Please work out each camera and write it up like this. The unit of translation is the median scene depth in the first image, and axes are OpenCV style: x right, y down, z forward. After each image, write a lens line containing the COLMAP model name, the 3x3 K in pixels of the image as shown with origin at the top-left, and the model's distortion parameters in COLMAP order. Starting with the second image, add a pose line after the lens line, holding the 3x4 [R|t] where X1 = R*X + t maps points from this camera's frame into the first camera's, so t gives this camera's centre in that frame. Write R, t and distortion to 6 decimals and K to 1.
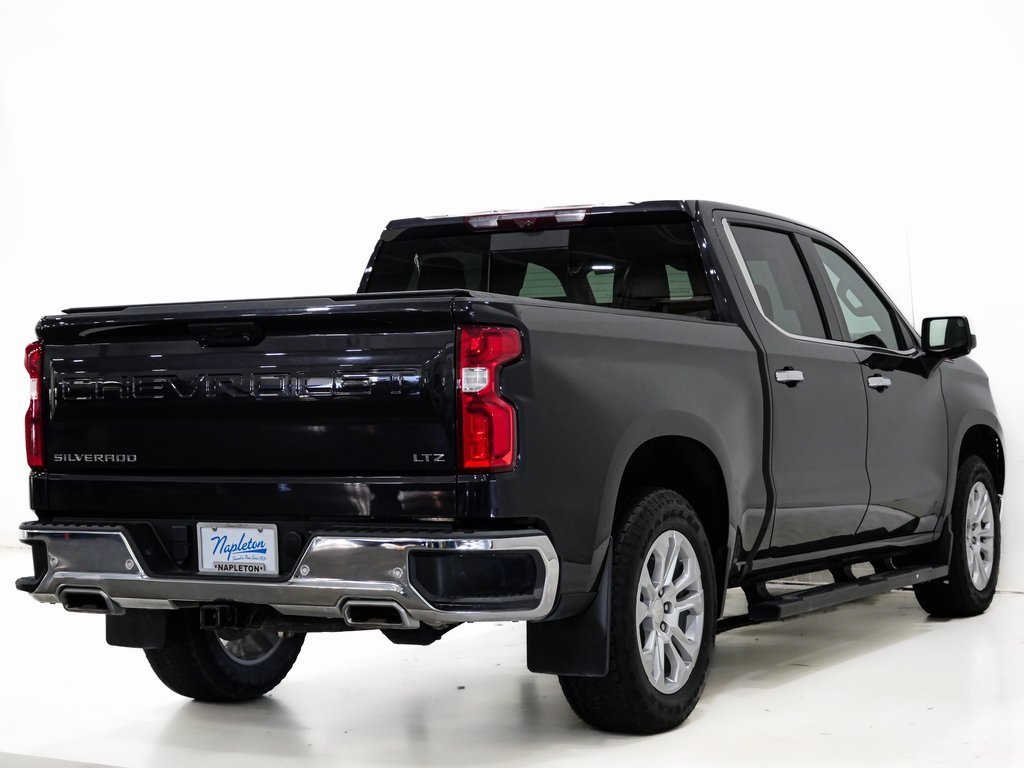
lens RADIAL K [[1927.0, 0, 512.0], [0, 1927.0, 384.0], [0, 0, 1]] dist [0.022572, -0.029522]
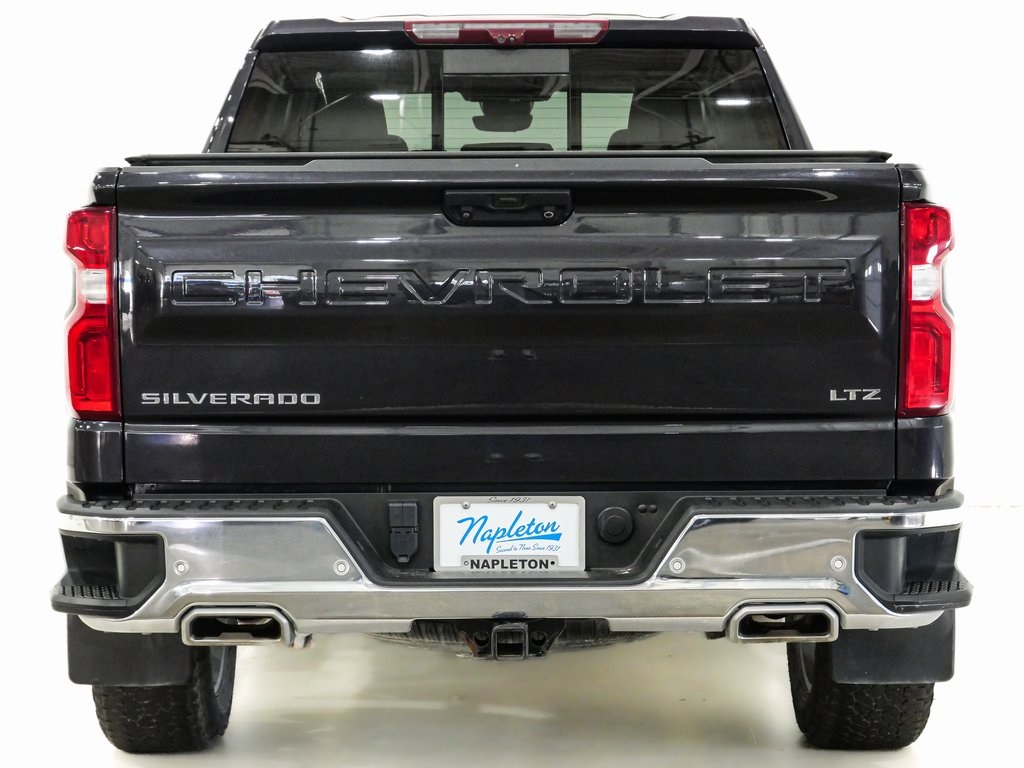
lens RADIAL K [[2369.8, 0, 512.0], [0, 2369.8, 384.0], [0, 0, 1]] dist [-0.016470, -0.452312]
pose [[0.875339, -0.022927, 0.482965, -0.523164], [-0.012466, 0.997473, 0.069944, -0.021918], [-0.483348, -0.067245, 0.872842, 0.295737]]
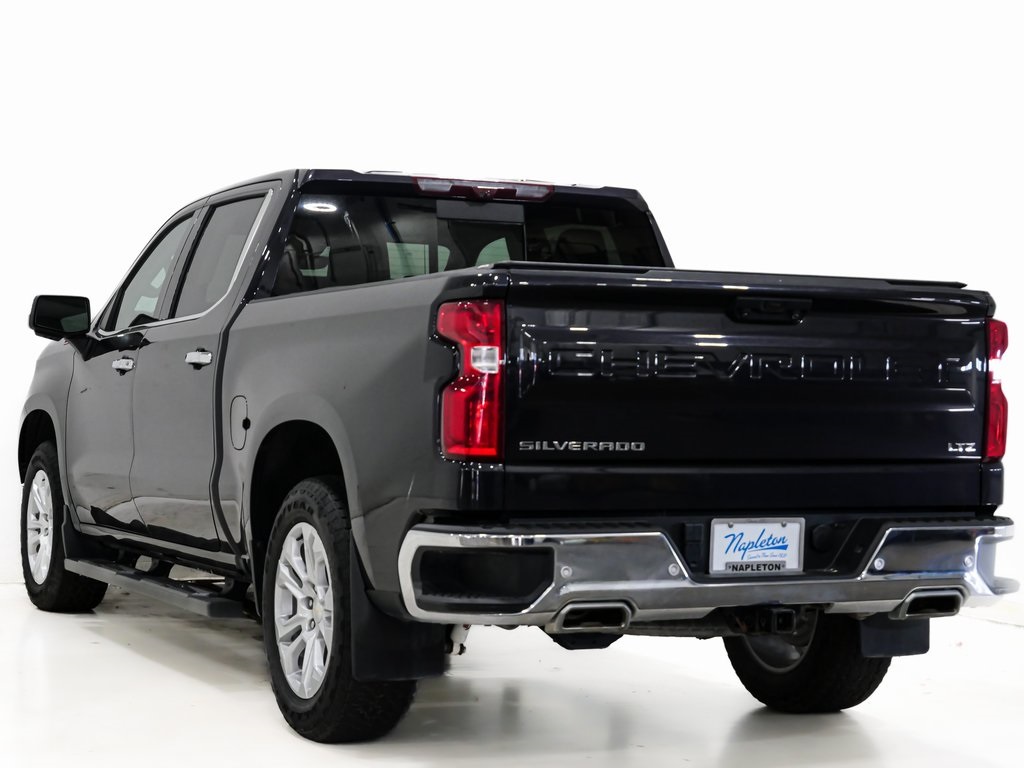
lens RADIAL K [[2004.6, 0, 512.0], [0, 2004.6, 384.0], [0, 0, 1]] dist [-0.052645, -0.040515]
pose [[0.588607, 0.026559, 0.807983, -0.964128], [-0.033285, 0.999409, -0.008604, 0.020667], [-0.807734, -0.021829, 0.589143, 0.531848]]
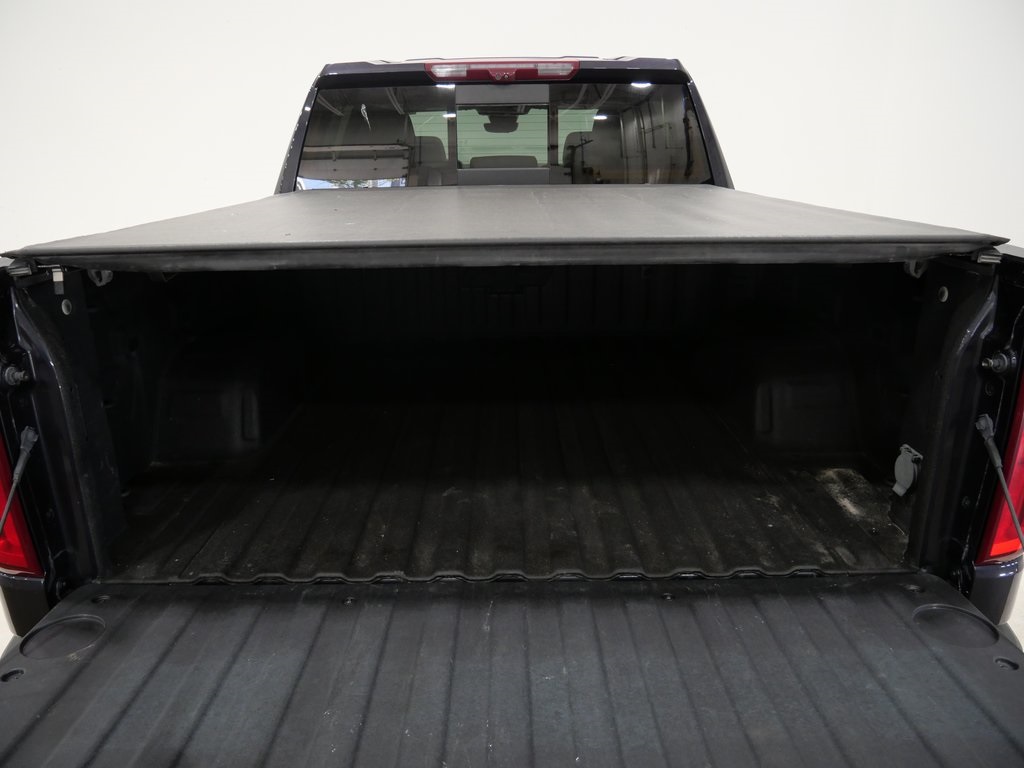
lens RADIAL K [[737.4, 0, 512.0], [0, 737.4, 384.0], [0, 0, 1]] dist [-0.033898, 0.004476]
pose [[0.870984, -0.151252, 0.467450, -0.225793], [-0.003971, 0.949236, 0.314541, -0.066873], [-0.491295, -0.275816, 0.826169, 0.838029]]
